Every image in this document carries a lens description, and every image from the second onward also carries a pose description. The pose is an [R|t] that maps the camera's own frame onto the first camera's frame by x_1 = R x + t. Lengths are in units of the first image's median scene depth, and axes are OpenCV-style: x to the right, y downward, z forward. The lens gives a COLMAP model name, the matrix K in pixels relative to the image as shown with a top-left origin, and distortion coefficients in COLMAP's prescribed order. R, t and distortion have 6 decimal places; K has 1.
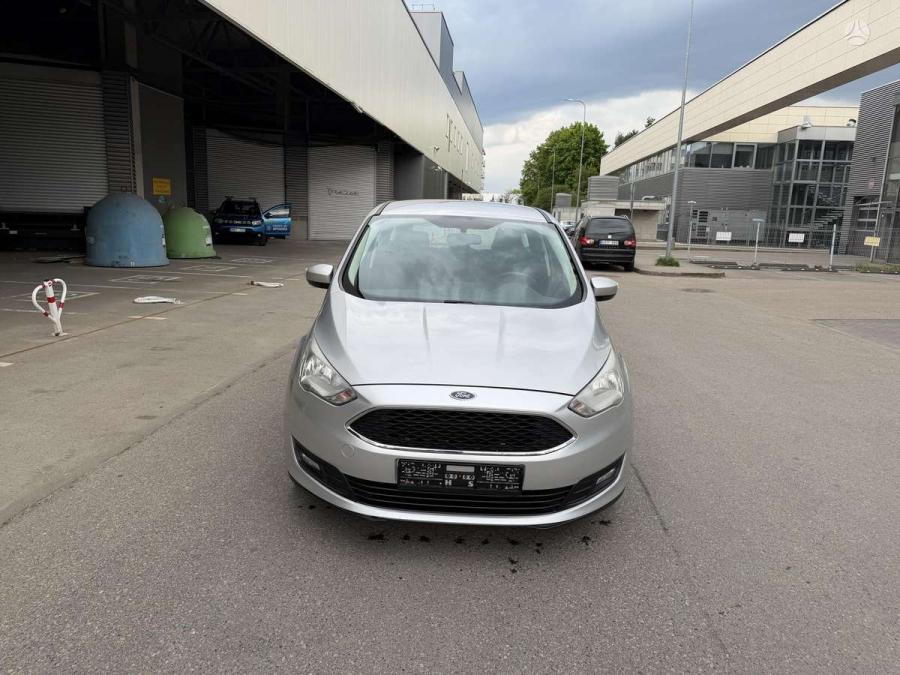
lens RADIAL K [[627.1, 0, 444.0], [0, 627.1, 338.6], [0, 0, 1]] dist [0.058945, -0.080875]
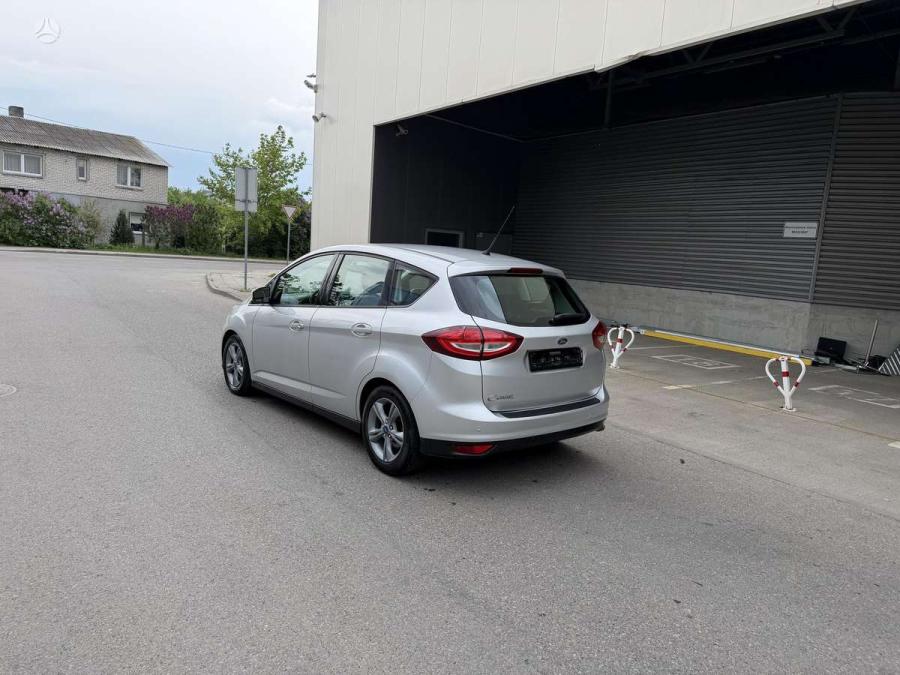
lens RADIAL K [[627.1, 0, 456.5], [0, 627.1, 337.0], [0, 0, 1]] dist [0.058945, -0.080875]
pose [[-0.745008, -0.002086, -0.667052, 0.152090], [-0.224247, 0.942579, 0.247505, -0.076489], [0.628233, 0.333978, -0.702697, 0.400902]]
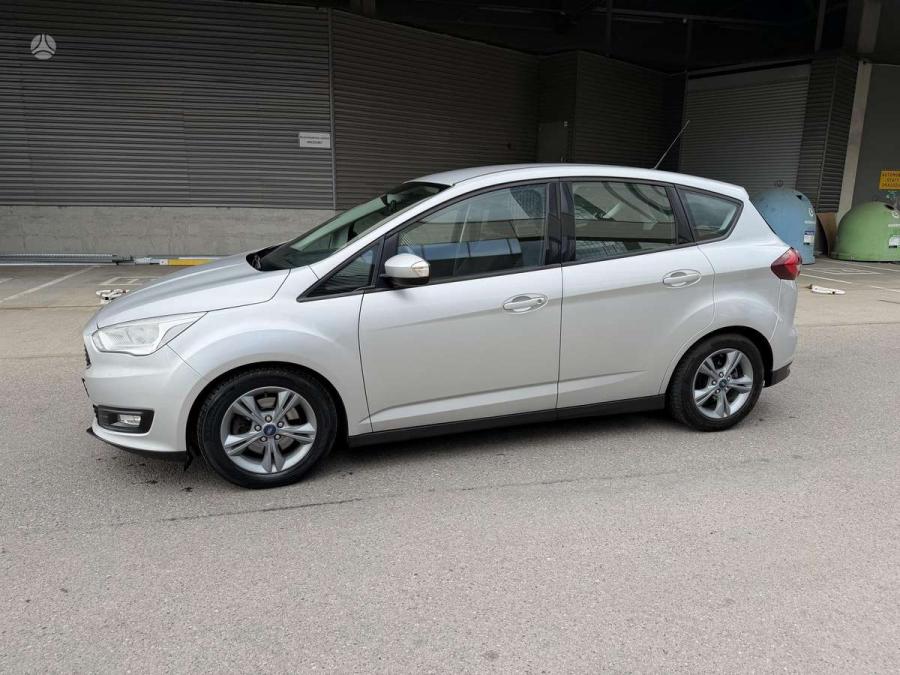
lens RADIAL K [[627.1, 0, 448.1], [0, 627.1, 334.4], [0, 0, 1]] dist [0.058945, -0.080875]
pose [[0.318225, 0.171508, -0.932372, 0.171917], [-0.185416, 0.975765, 0.116206, -0.017449], [0.929706, 0.135897, 0.342313, 0.139137]]
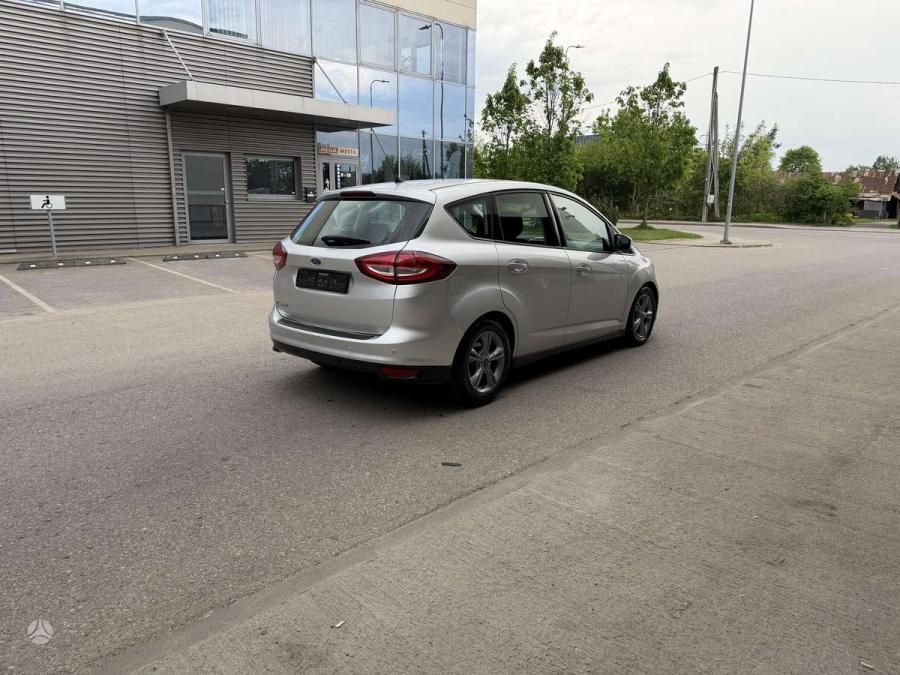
lens RADIAL K [[627.1, 0, 445.5], [0, 627.1, 335.4], [0, 0, 1]] dist [0.058945, -0.080875]
pose [[-0.770617, -0.178692, 0.611734, -0.138825], [0.084054, 0.923002, 0.375501, -0.082920], [-0.631731, 0.340787, -0.696262, 0.403716]]
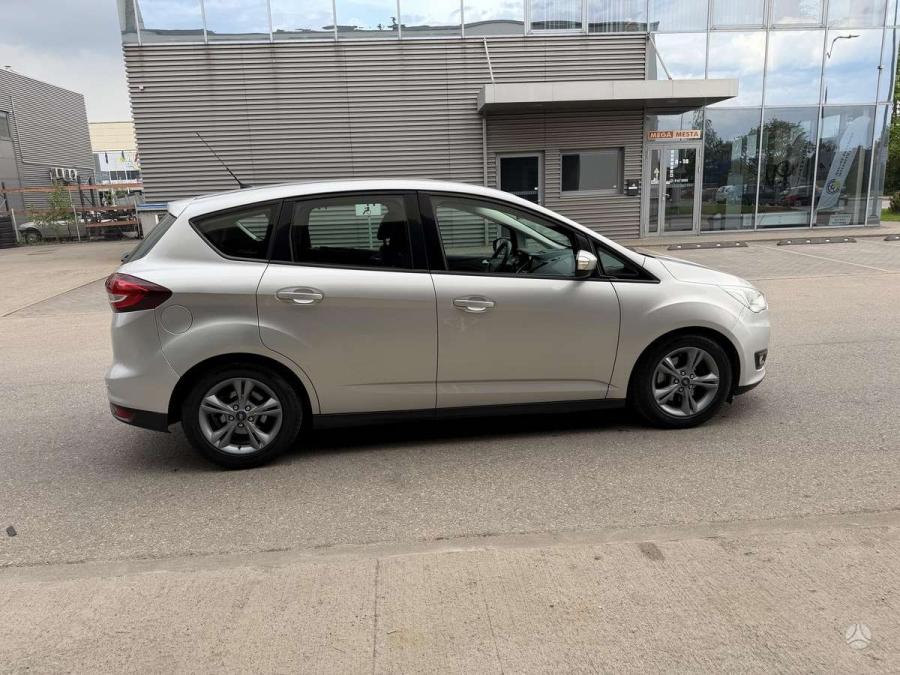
lens RADIAL K [[627.1, 0, 450.0], [0, 627.1, 341.6], [0, 0, 1]] dist [0.058945, -0.080875]
pose [[-0.173642, -0.248915, 0.952833, -0.182055], [0.220977, 0.933011, 0.284007, -0.051125], [-0.959697, 0.259870, -0.107006, 0.228214]]
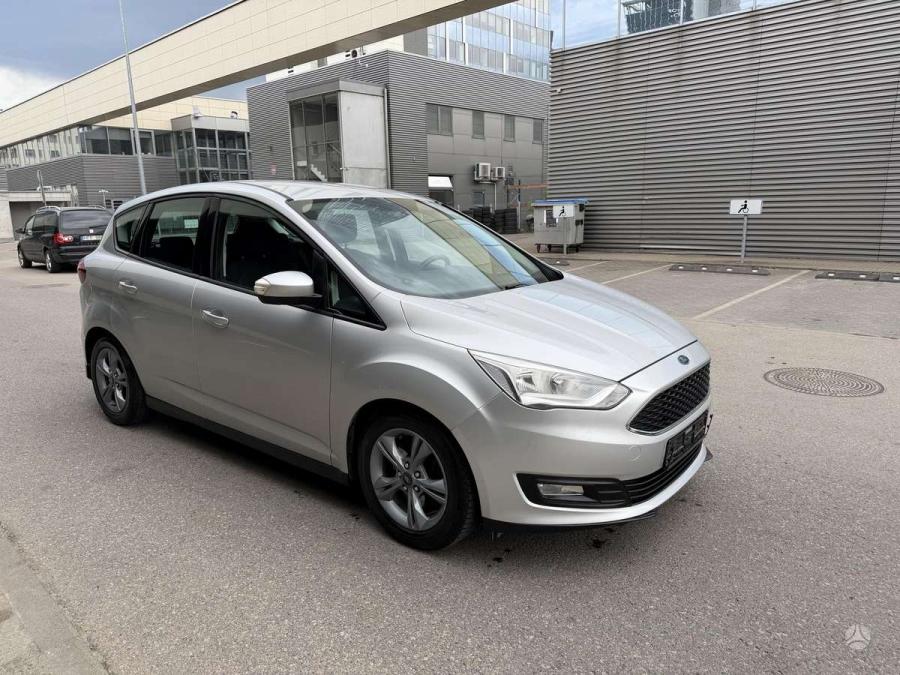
lens RADIAL K [[627.1, 0, 449.8], [0, 627.1, 342.1], [0, 0, 1]] dist [0.058945, -0.080875]
pose [[0.602751, -0.215639, 0.768239, -0.112507], [0.198251, 0.973072, 0.117589, -0.015262], [-0.772909, 0.081427, 0.629271, 0.072021]]
